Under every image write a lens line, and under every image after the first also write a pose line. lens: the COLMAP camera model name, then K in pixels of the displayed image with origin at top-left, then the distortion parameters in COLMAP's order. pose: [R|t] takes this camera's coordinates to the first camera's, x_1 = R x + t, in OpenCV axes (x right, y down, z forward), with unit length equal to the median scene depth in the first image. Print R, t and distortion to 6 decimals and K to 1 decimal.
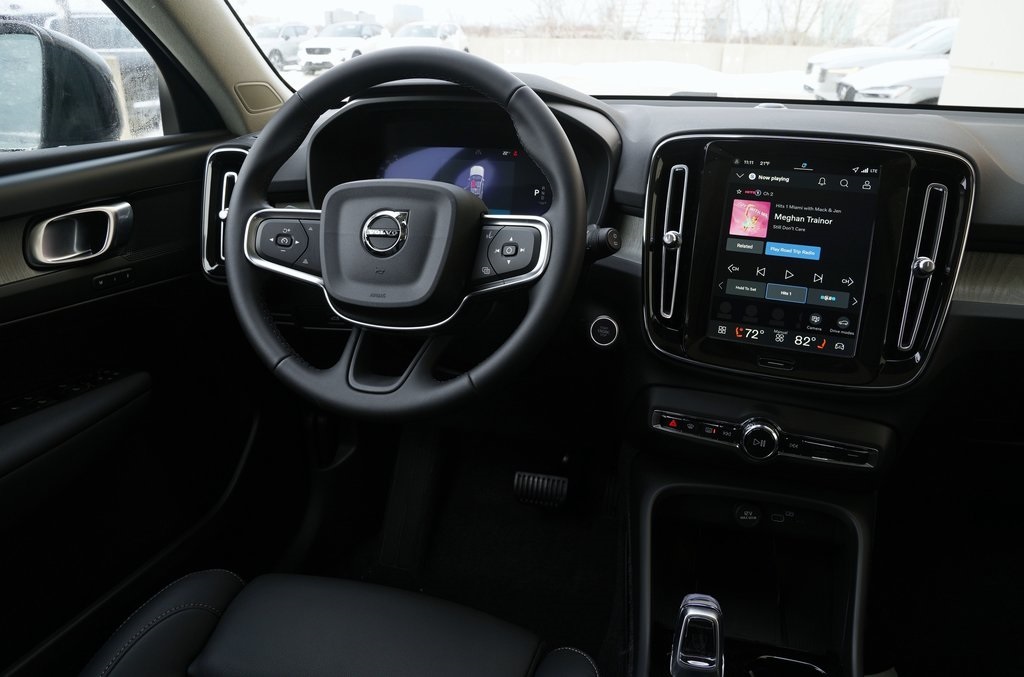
lens RADIAL K [[704.6, 0, 512.0], [0, 704.6, 338.5], [0, 0, 1]] dist [-0.130411, 0.091347]
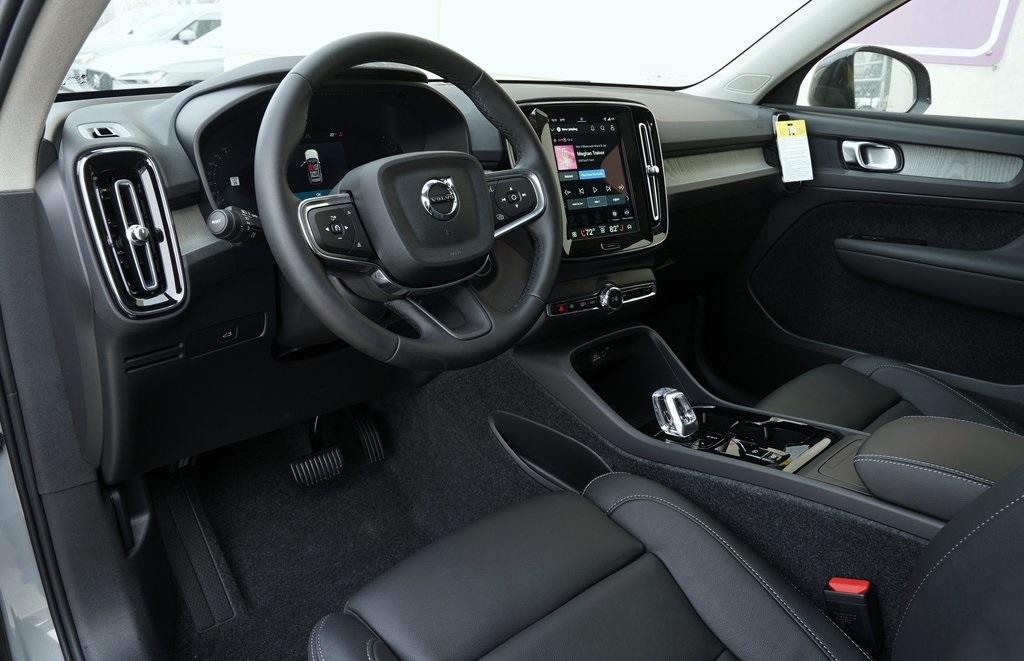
lens RADIAL K [[719.5, 0, 512.0], [0, 719.5, 330.5], [0, 0, 1]] dist [-0.137853, 0.103345]
pose [[0.530169, -0.288389, 0.797341, -1.040811], [0.287814, 0.945756, 0.150695, -0.087427], [-0.797549, 0.149592, 0.584413, 0.259973]]
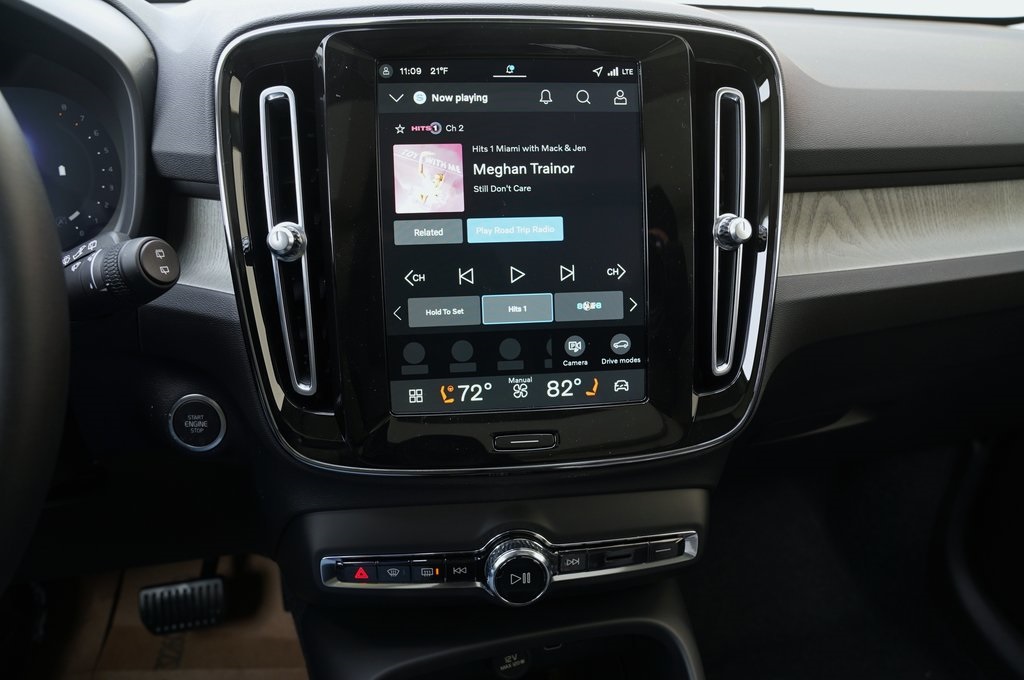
lens RADIAL K [[704.6, 0, 512.0], [0, 704.6, 340.0], [0, 0, 1]] dist [-0.130411, 0.091347]
pose [[0.867828, -0.205990, 0.452154, 0.134693], [0.172083, 0.978299, 0.115406, -0.104671], [-0.466114, -0.022345, 0.884442, 0.503144]]
